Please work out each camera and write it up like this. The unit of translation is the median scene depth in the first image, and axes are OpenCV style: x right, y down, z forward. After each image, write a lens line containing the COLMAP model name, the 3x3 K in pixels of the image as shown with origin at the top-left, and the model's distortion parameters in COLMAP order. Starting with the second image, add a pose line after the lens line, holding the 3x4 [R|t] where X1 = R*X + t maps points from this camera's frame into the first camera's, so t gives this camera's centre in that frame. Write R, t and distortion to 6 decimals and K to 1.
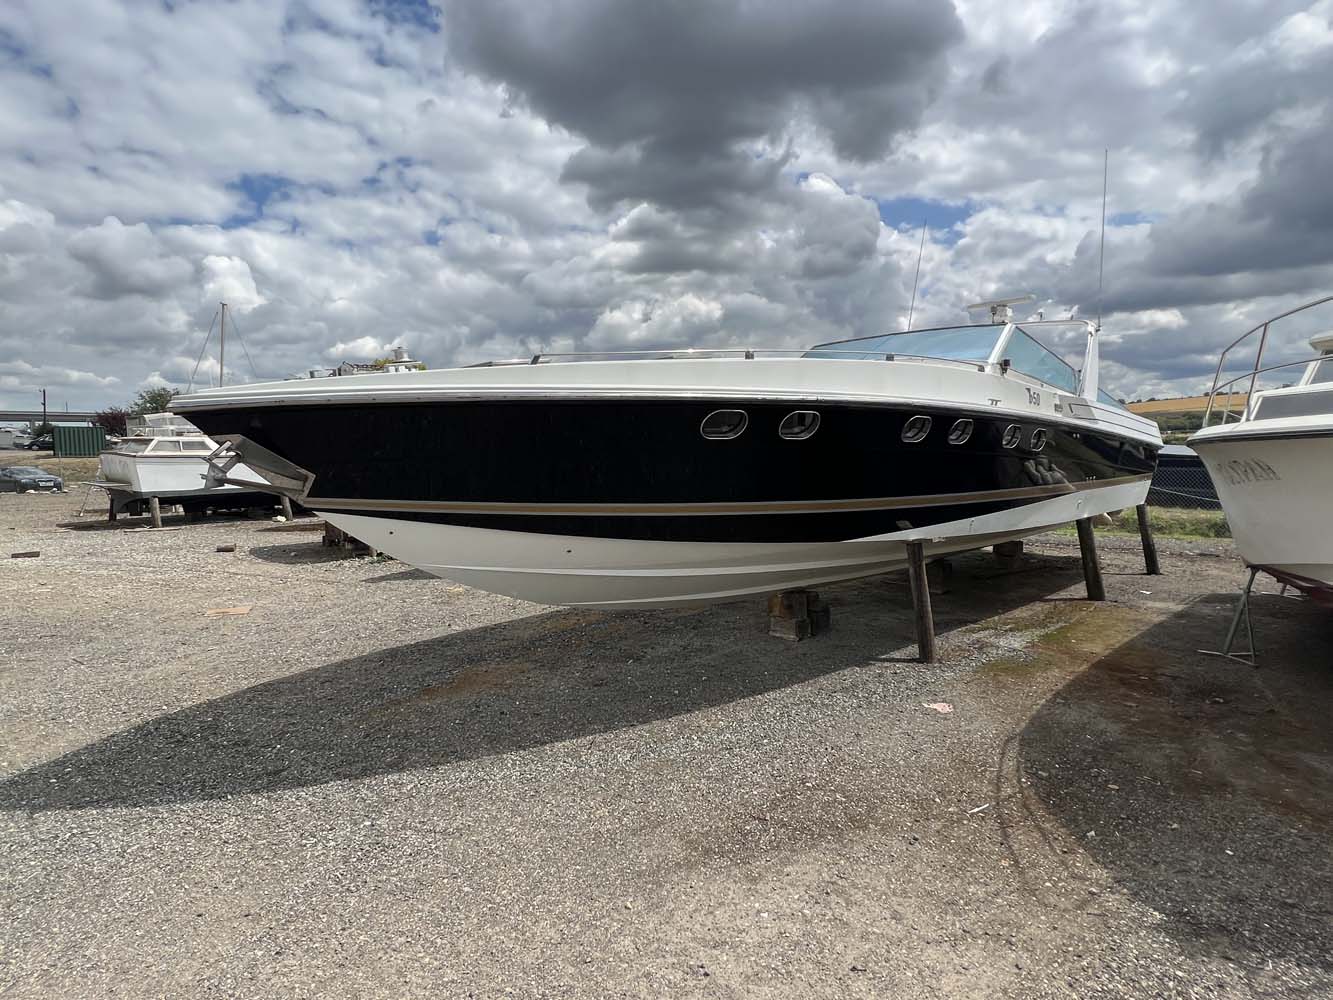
lens RADIAL K [[703.9, 0, 666.5], [0, 703.9, 500.0], [0, 0, 1]] dist [-0.002459, -0.000464]
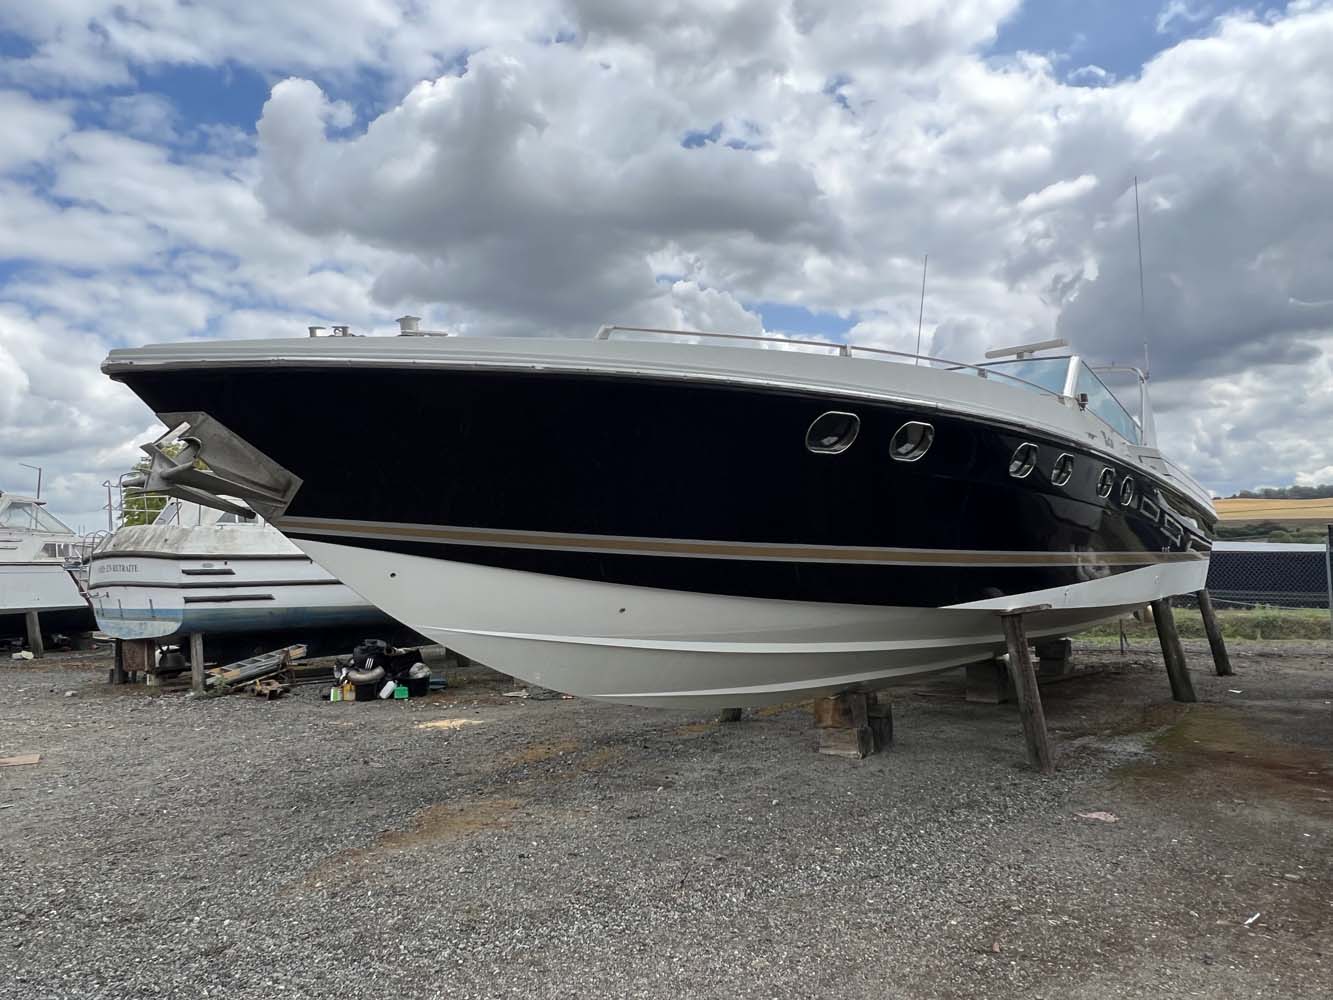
lens RADIAL K [[909.2, 0, 666.5], [0, 909.2, 500.0], [0, 0, 1]] dist [0.001556, -0.001371]
pose [[0.988768, -0.004189, 0.149399, -0.173927], [0.027083, 0.988080, -0.151538, 0.077850], [-0.146984, 0.153883, 0.977096, 0.055414]]
